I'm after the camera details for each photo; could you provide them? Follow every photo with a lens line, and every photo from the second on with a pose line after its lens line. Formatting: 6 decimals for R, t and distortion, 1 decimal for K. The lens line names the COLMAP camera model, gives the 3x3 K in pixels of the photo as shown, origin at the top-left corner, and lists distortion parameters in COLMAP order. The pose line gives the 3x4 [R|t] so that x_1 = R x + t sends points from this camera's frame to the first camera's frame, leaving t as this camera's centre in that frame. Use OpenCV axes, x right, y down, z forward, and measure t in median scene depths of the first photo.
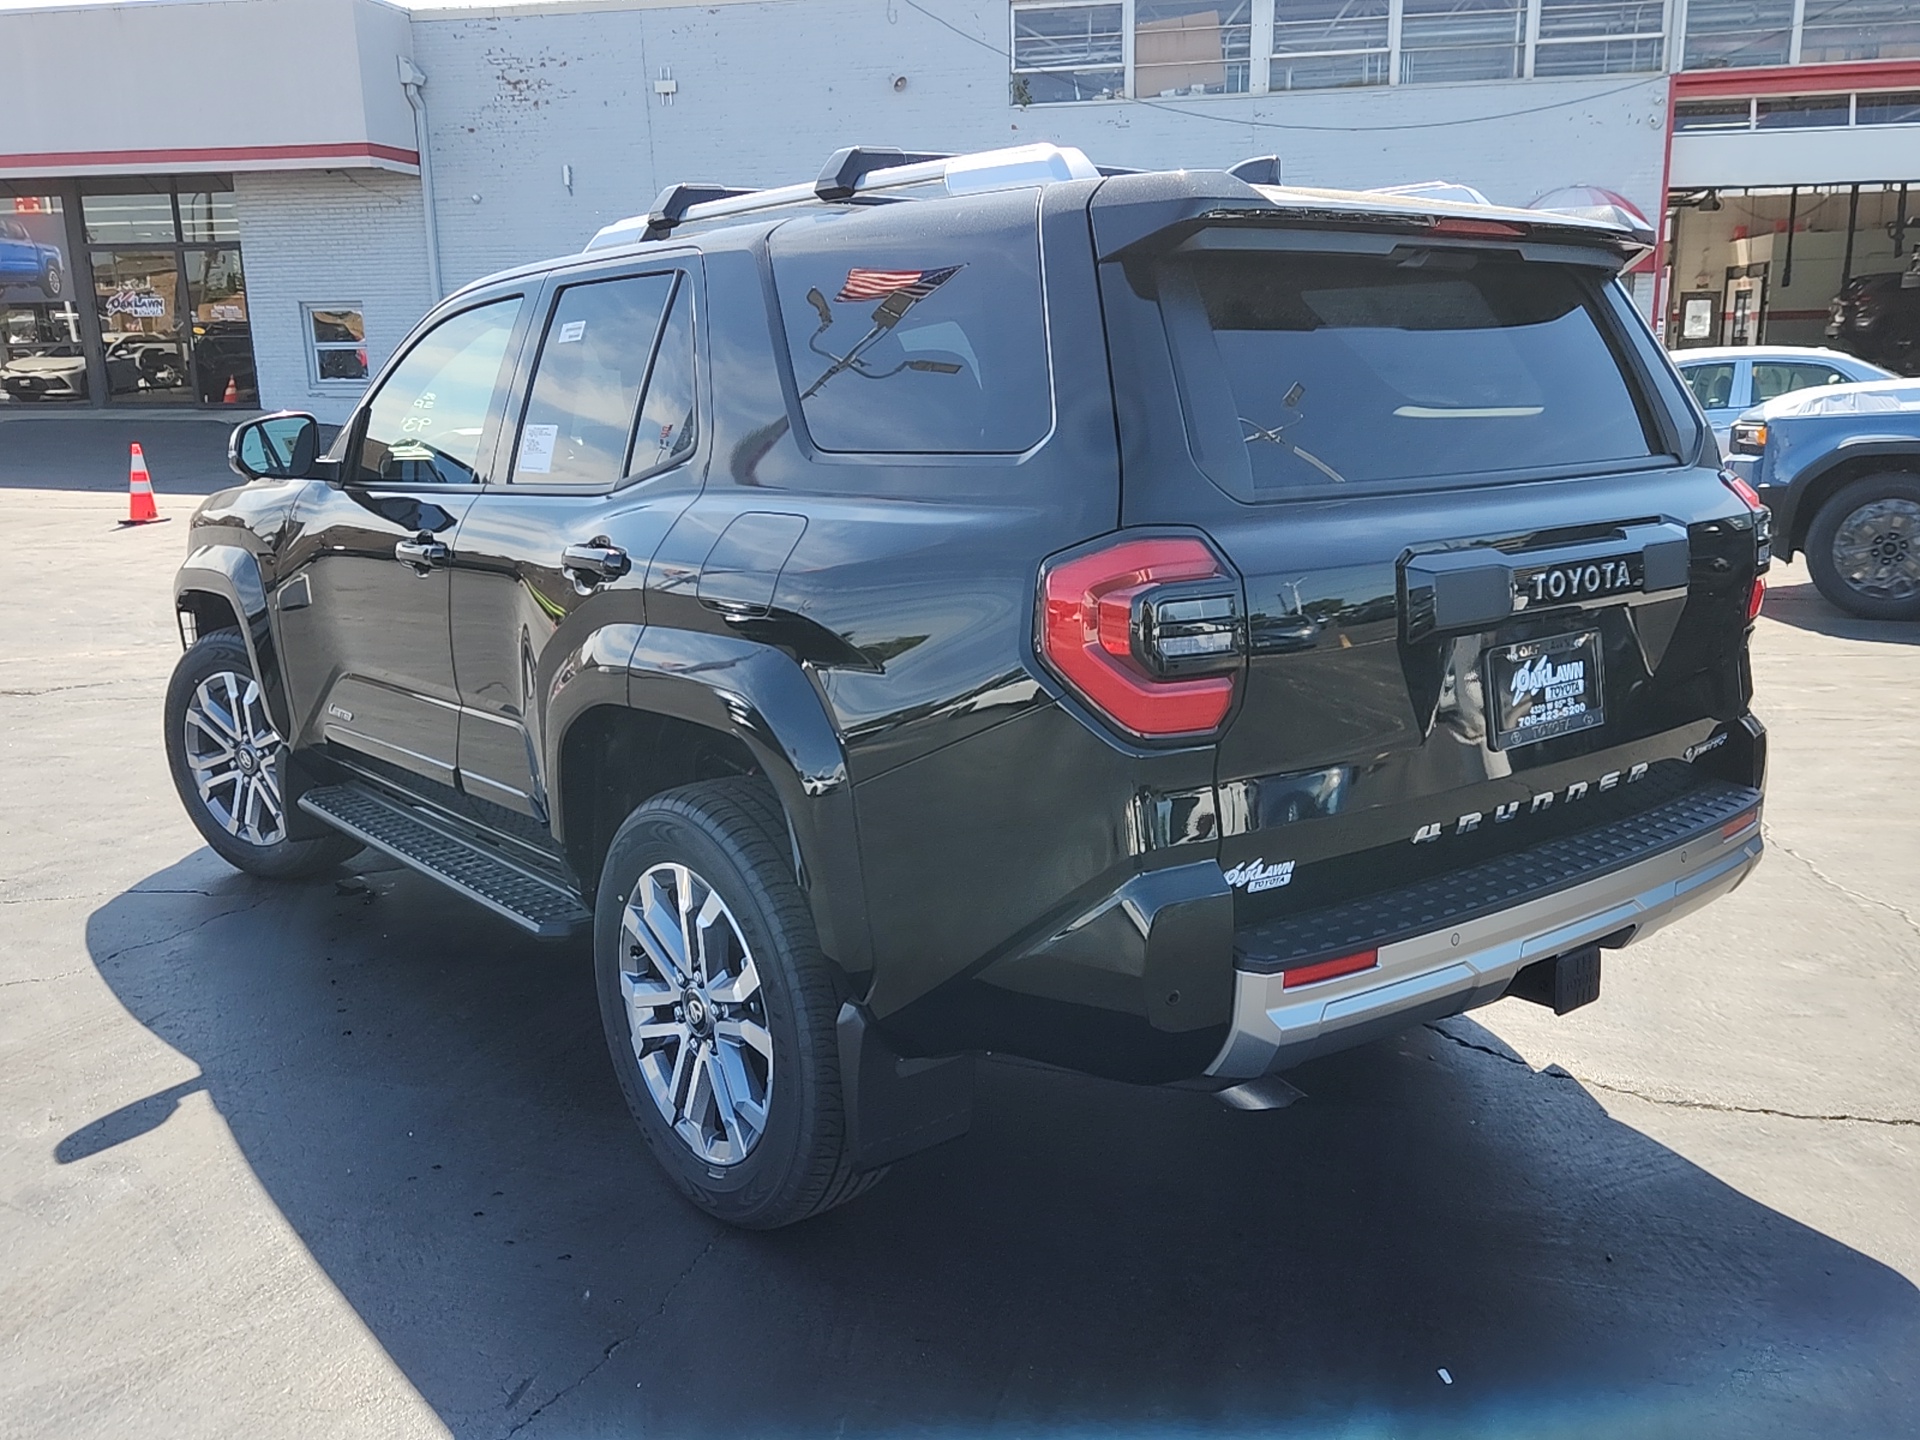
lens RADIAL K [[1653.2, 0, 971.3], [0, 1653.2, 719.5], [0, 0, 1]] dist [0.058434, -0.075371]
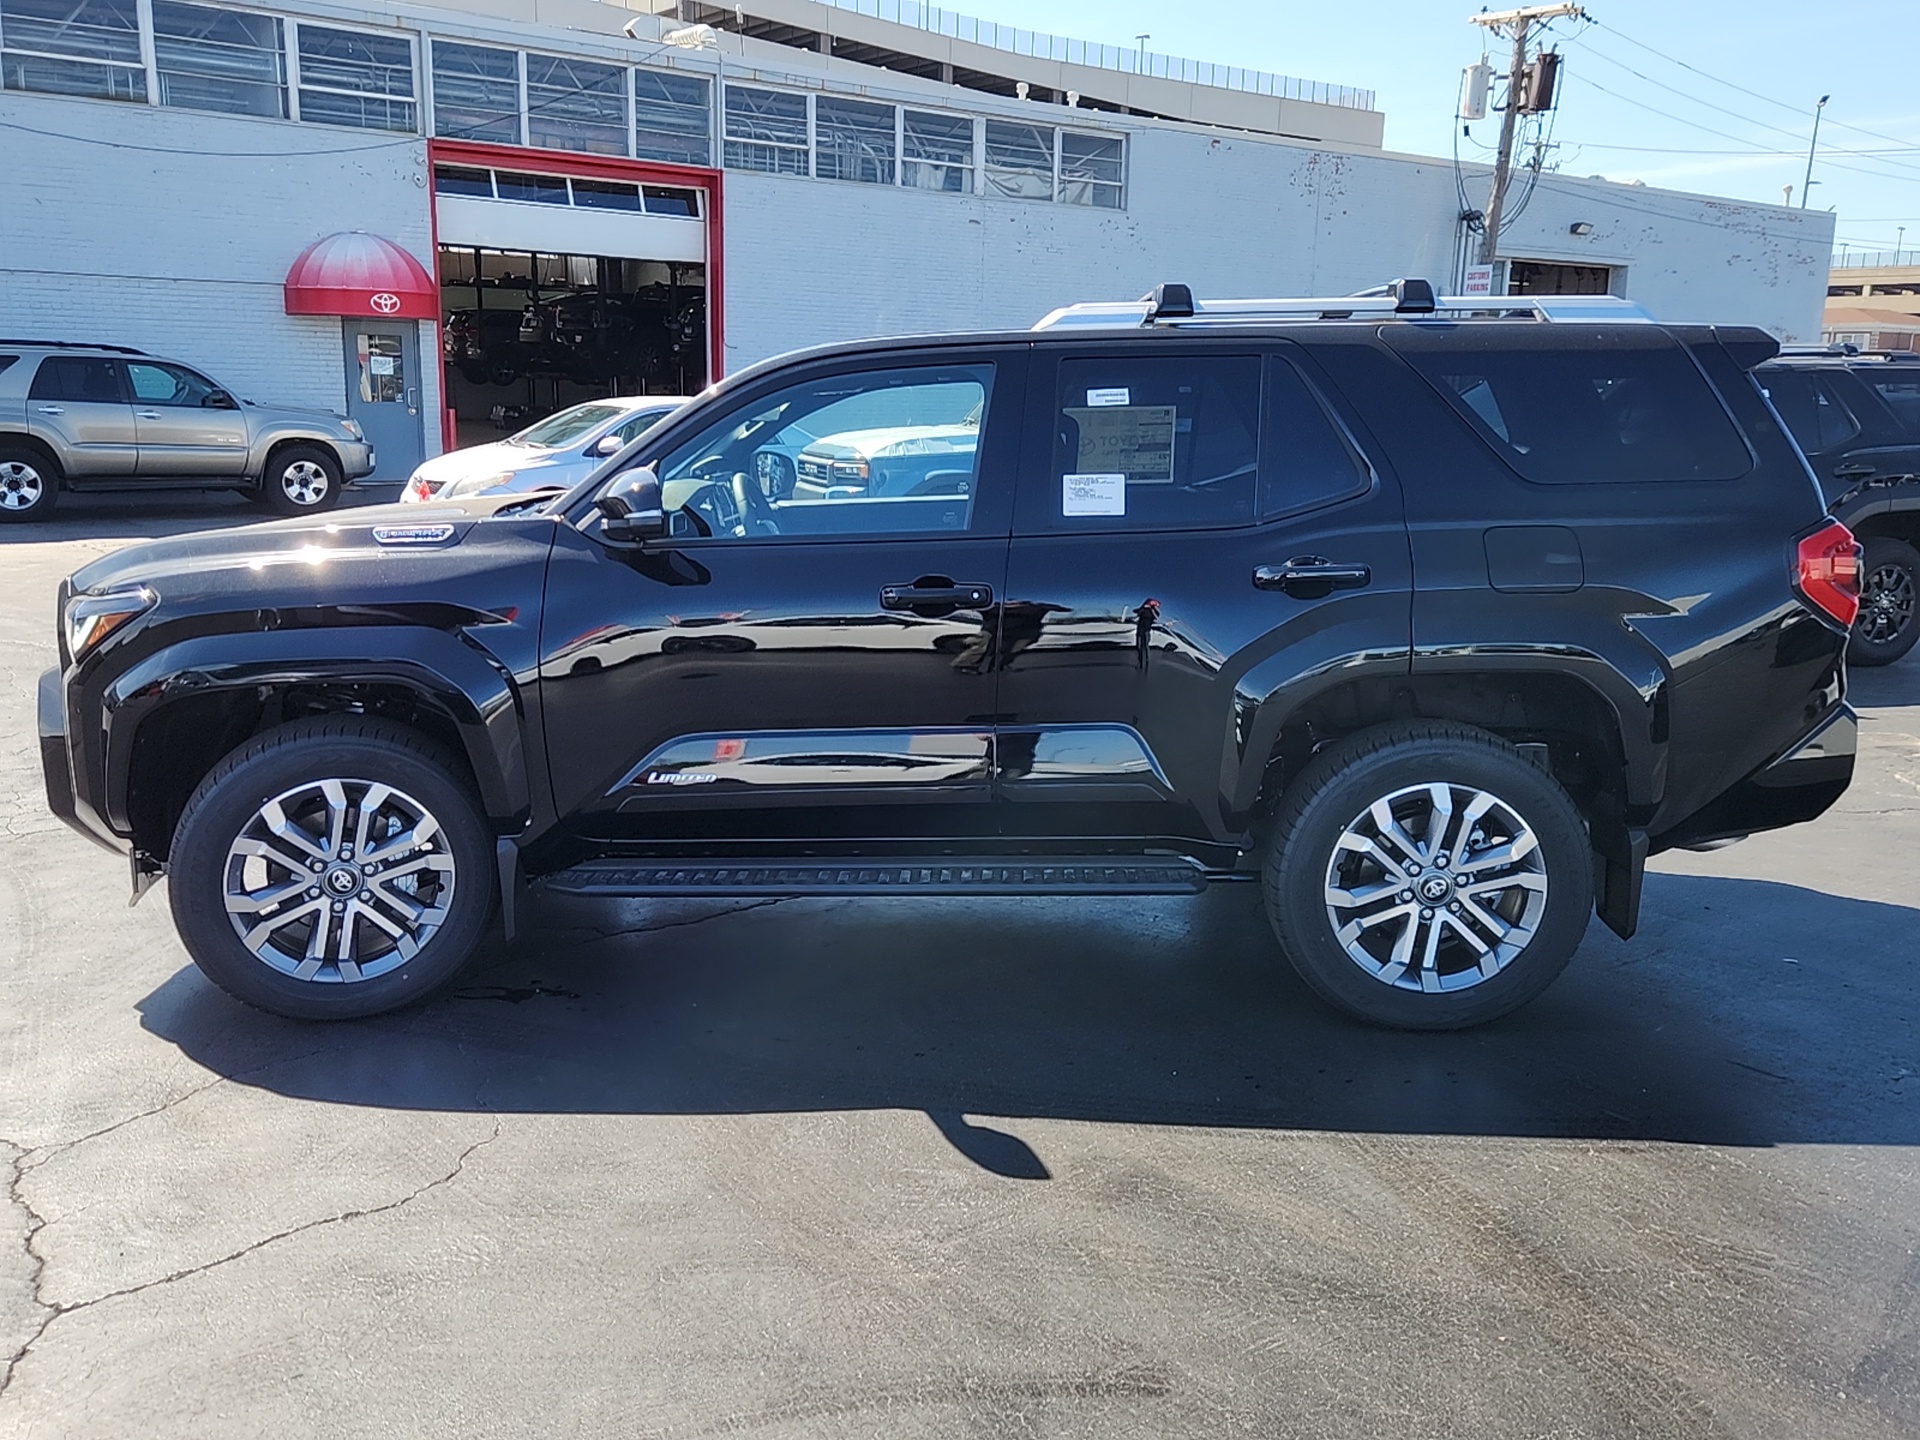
lens RADIAL K [[1653.2, 0, 971.3], [0, 1653.2, 719.5], [0, 0, 1]] dist [0.058434, -0.075371]
pose [[0.630355, -0.127133, 0.765826, -0.233622], [0.141457, 0.988794, 0.047714, -0.013676], [-0.763310, 0.078254, 0.641275, 0.061931]]
